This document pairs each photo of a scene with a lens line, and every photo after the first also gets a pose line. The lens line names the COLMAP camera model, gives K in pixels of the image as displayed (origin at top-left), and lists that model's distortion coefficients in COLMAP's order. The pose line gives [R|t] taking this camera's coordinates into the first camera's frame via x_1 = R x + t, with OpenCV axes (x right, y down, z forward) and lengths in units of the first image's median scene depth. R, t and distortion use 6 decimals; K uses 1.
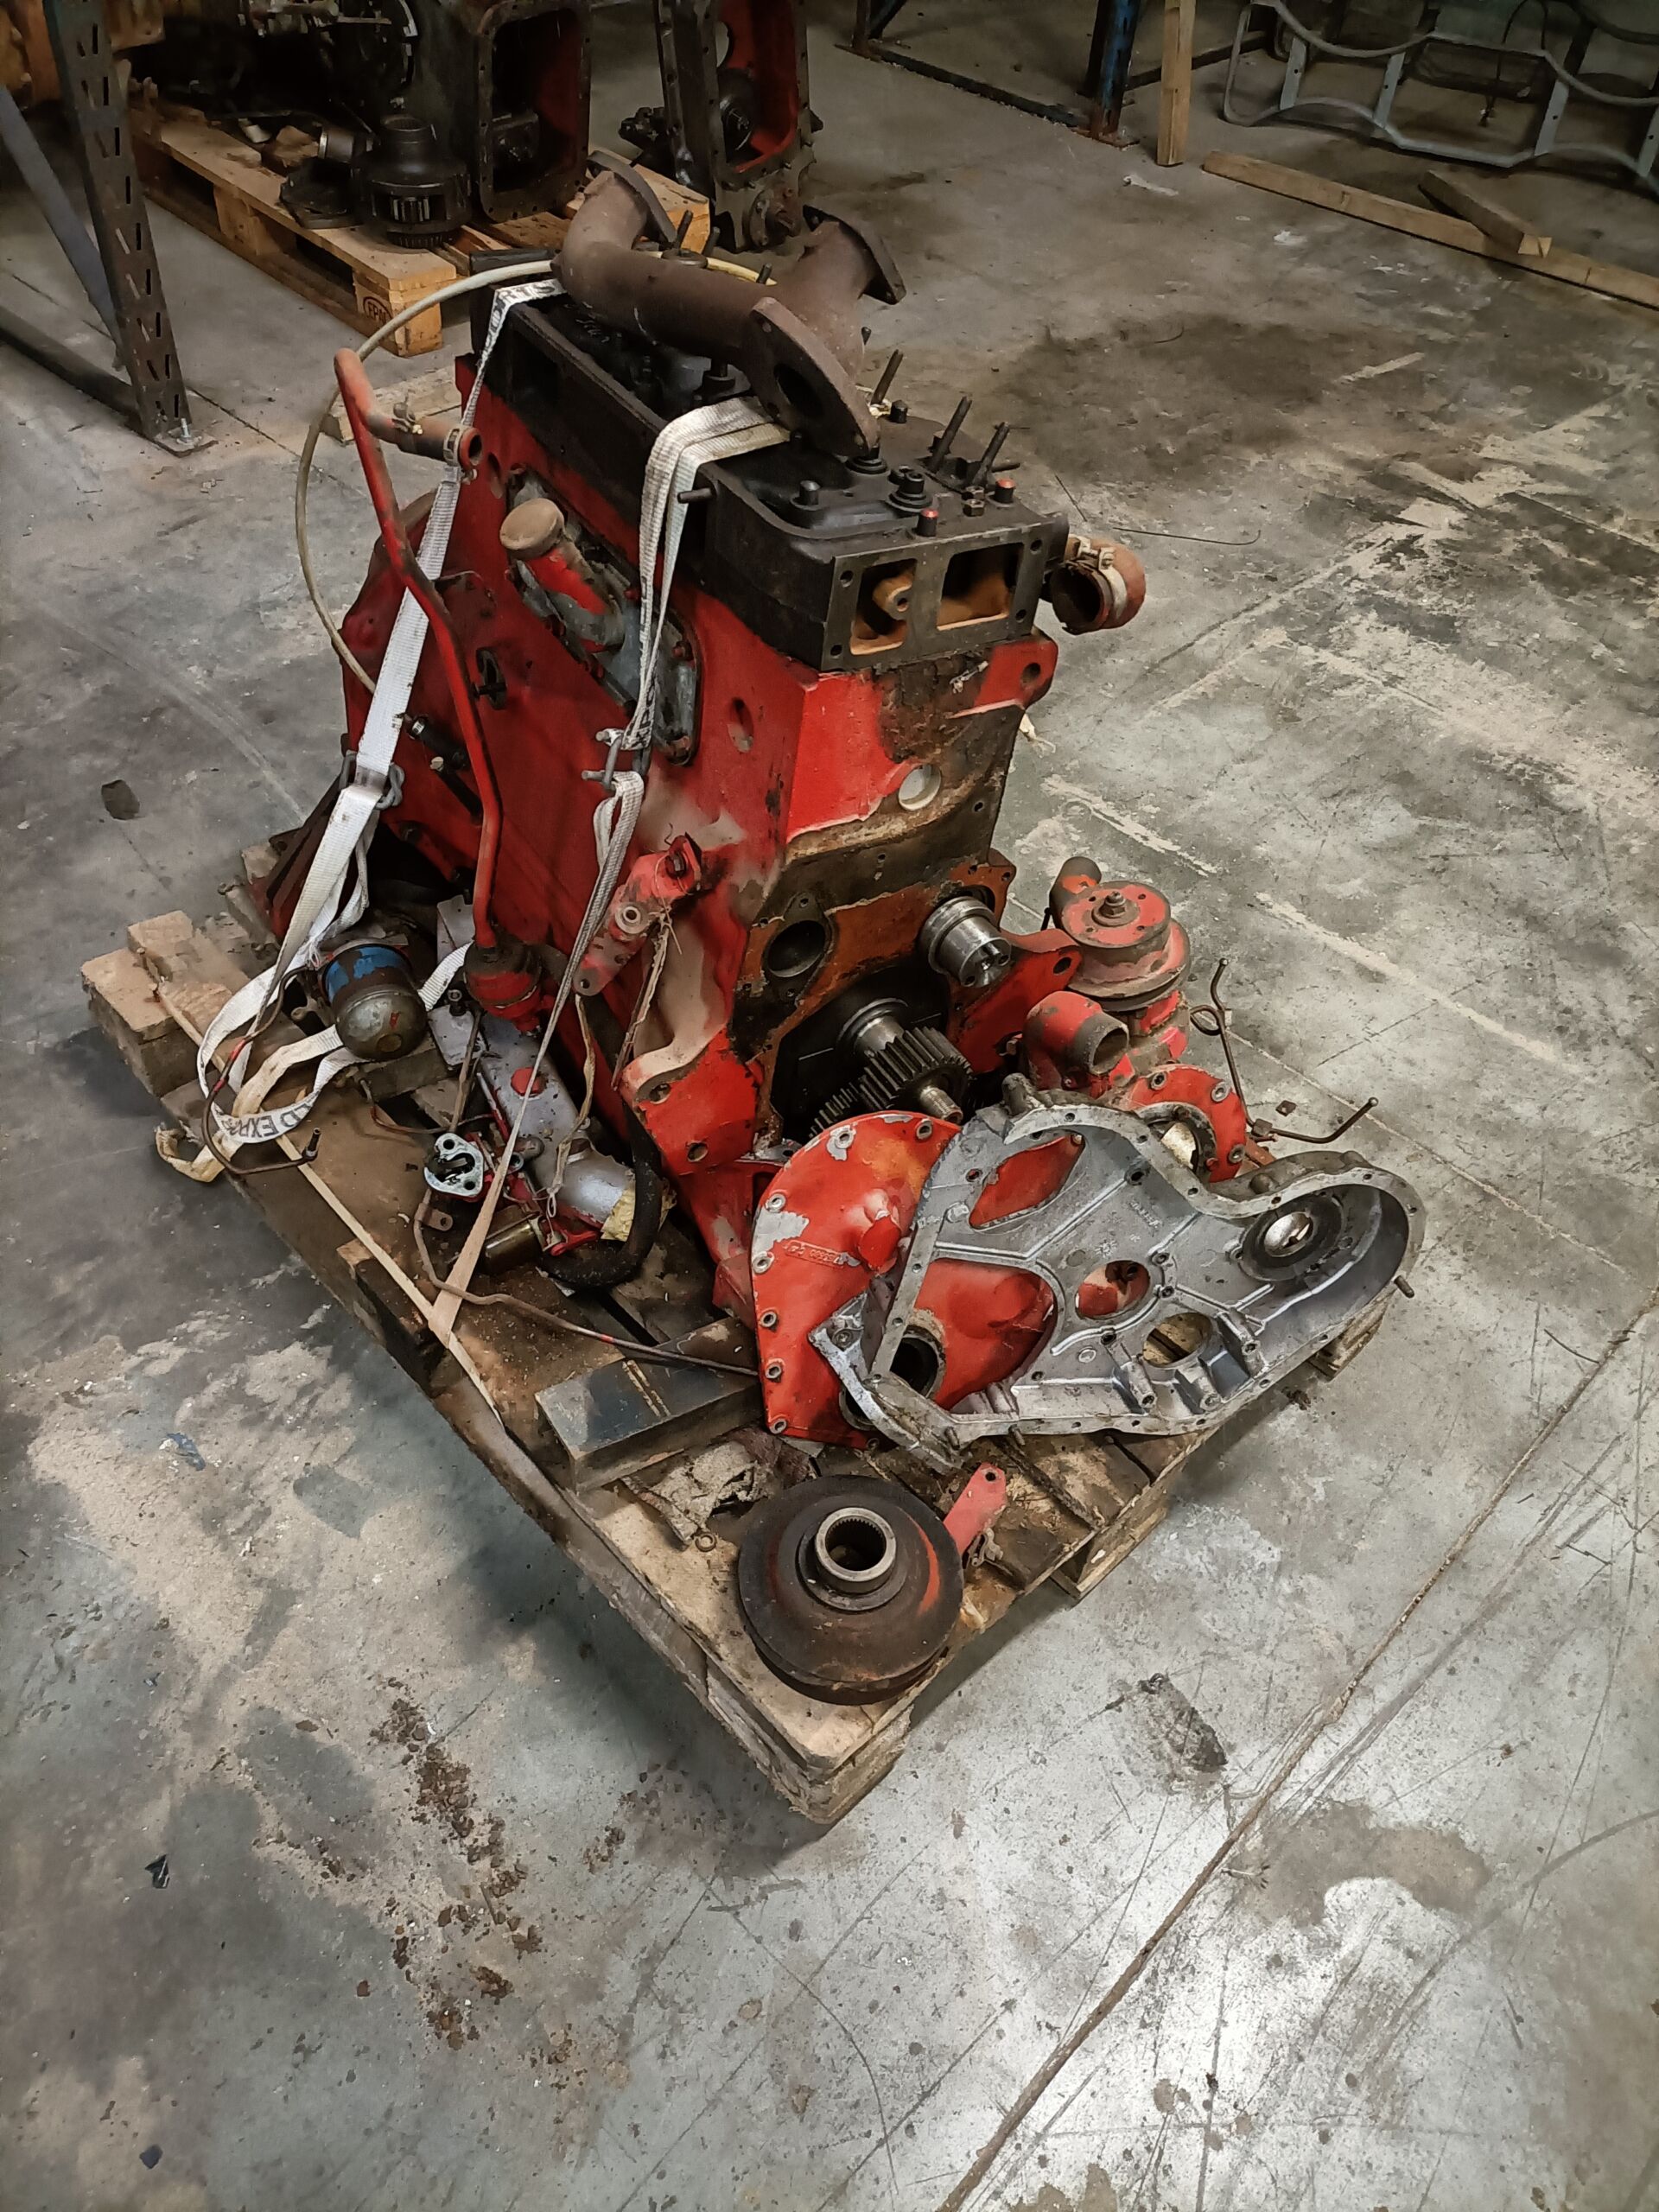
lens RADIAL K [[1639.6, 0, 818.1], [0, 1639.6, 1103.5], [0, 0, 1]] dist [0.059075, -0.100707]
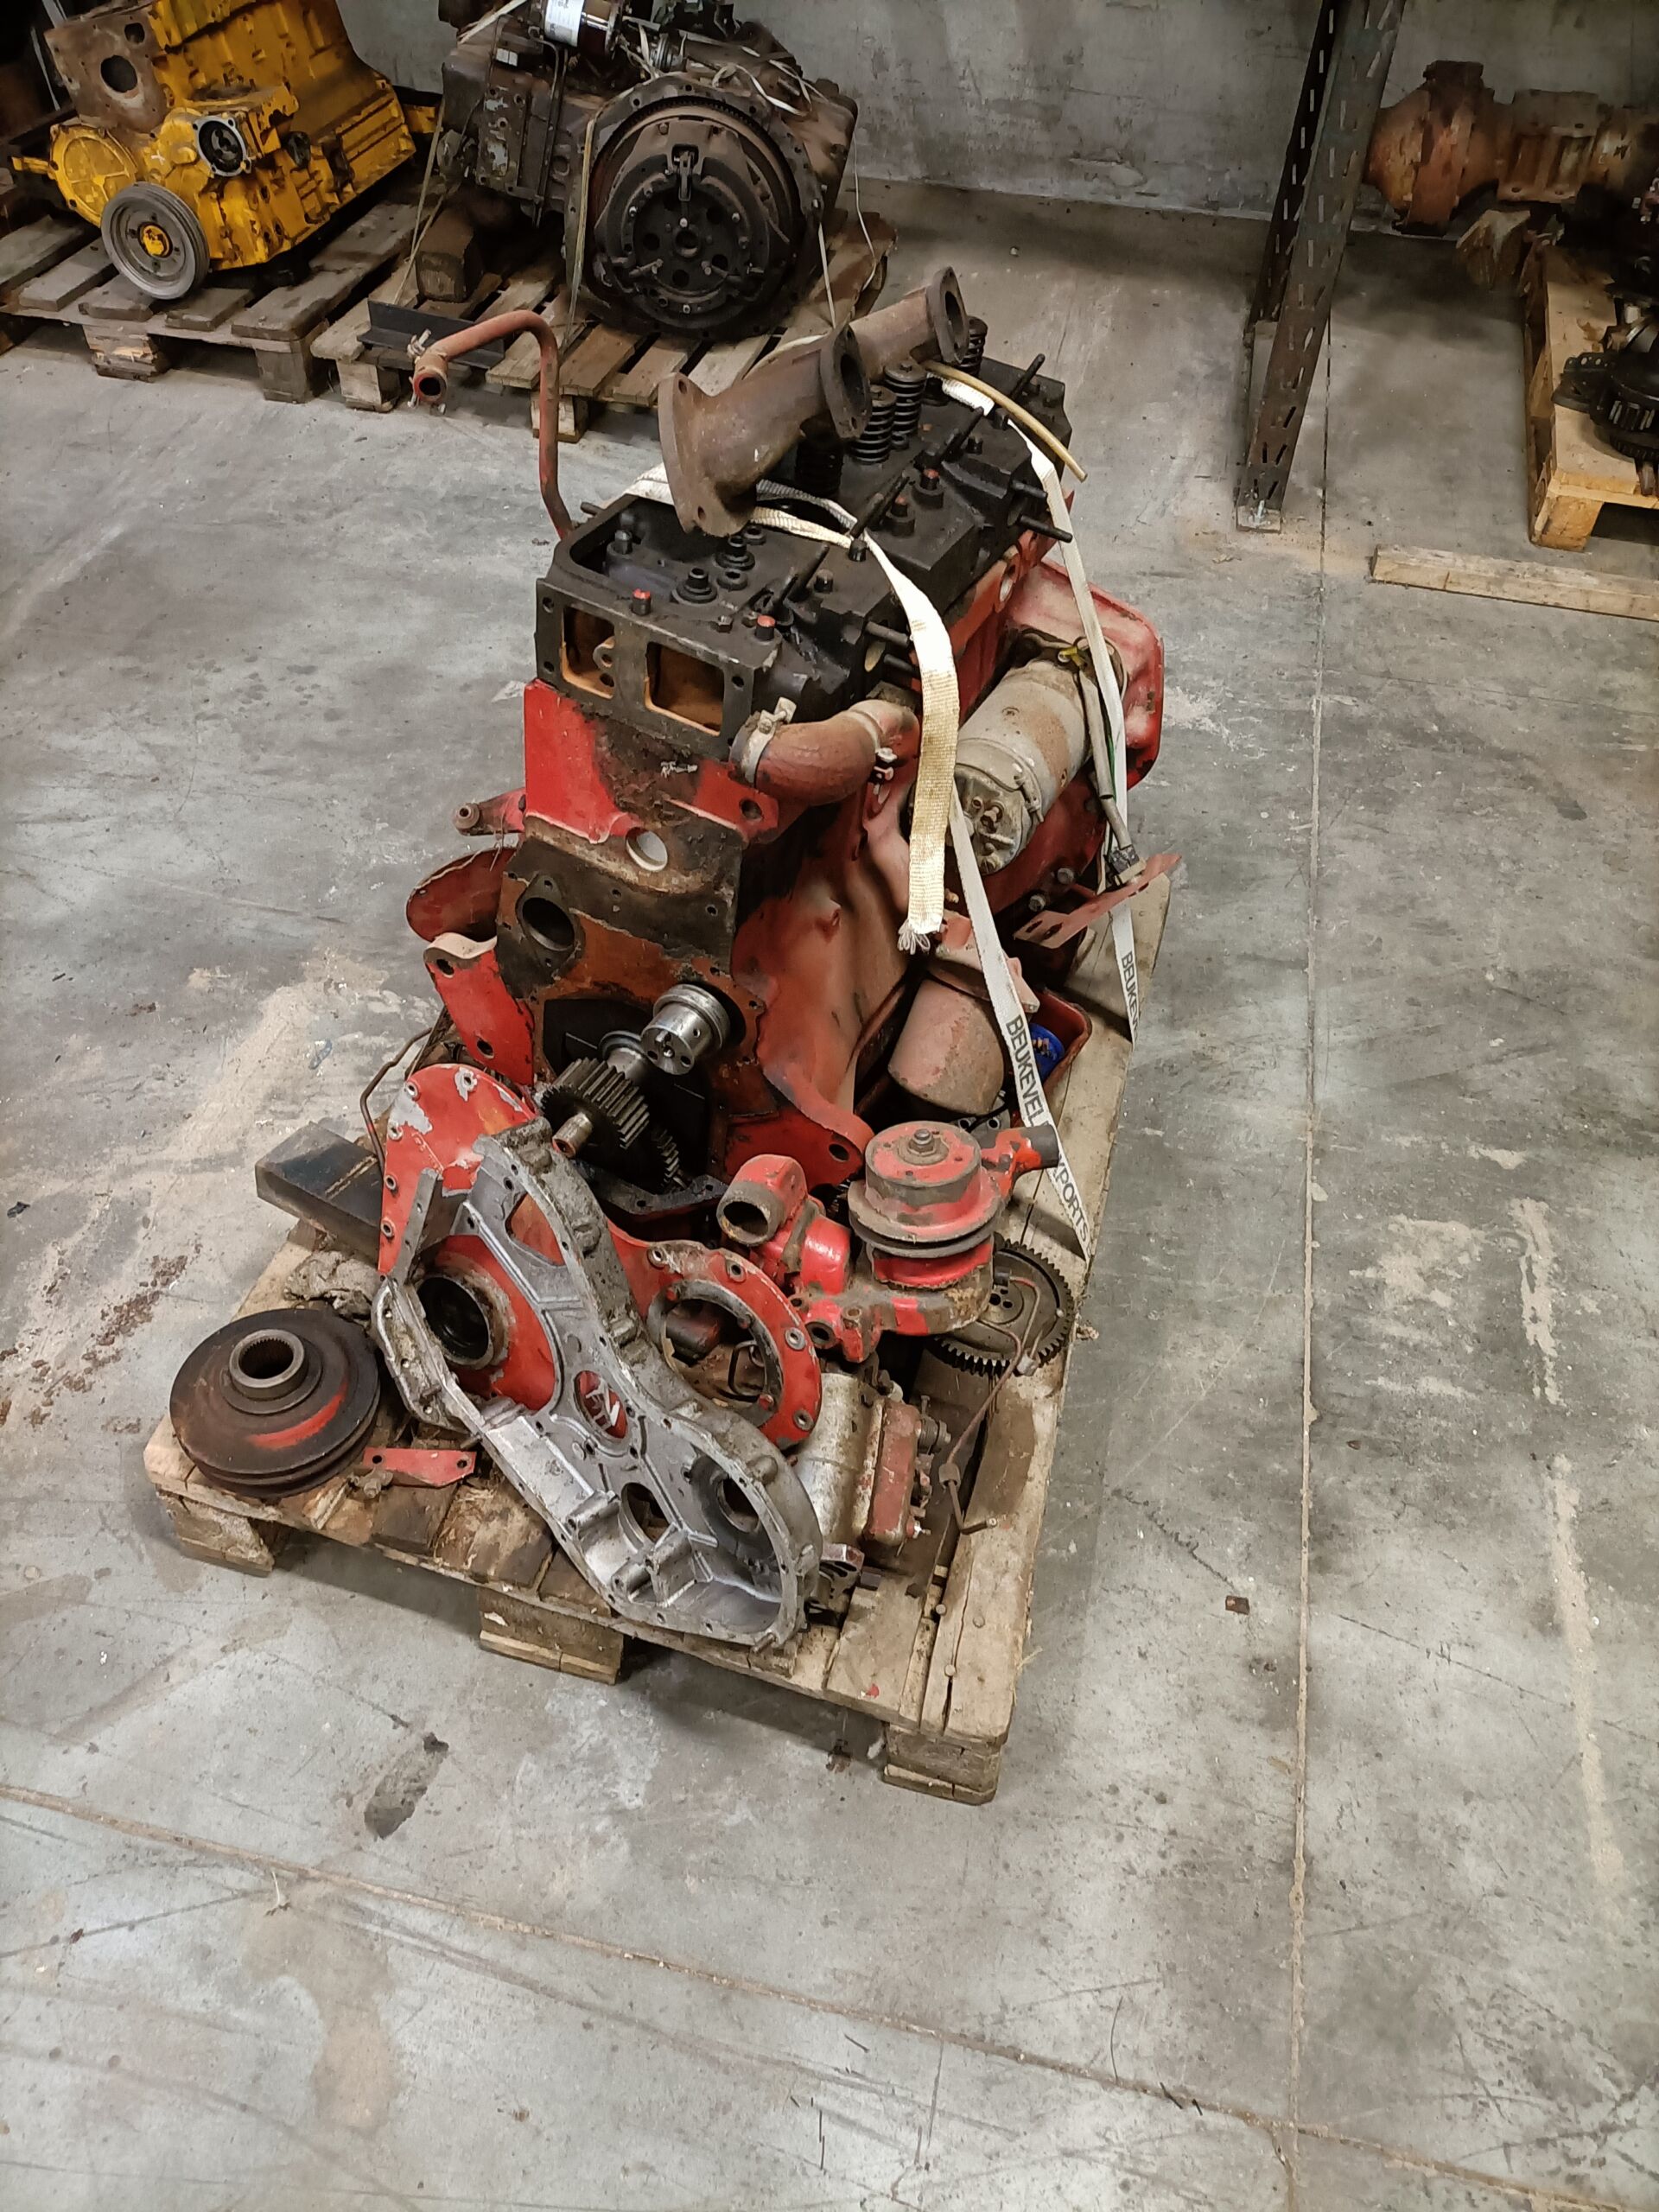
lens RADIAL K [[1650.8, 0, 836.7], [0, 1650.8, 1107.8], [0, 0, 1]] dist [0.031779, -0.047667]
pose [[0.517288, 0.581346, -0.628052, 0.778033], [-0.622061, 0.759418, 0.190589, -0.302521], [0.587752, 0.292097, 0.754471, 0.284911]]
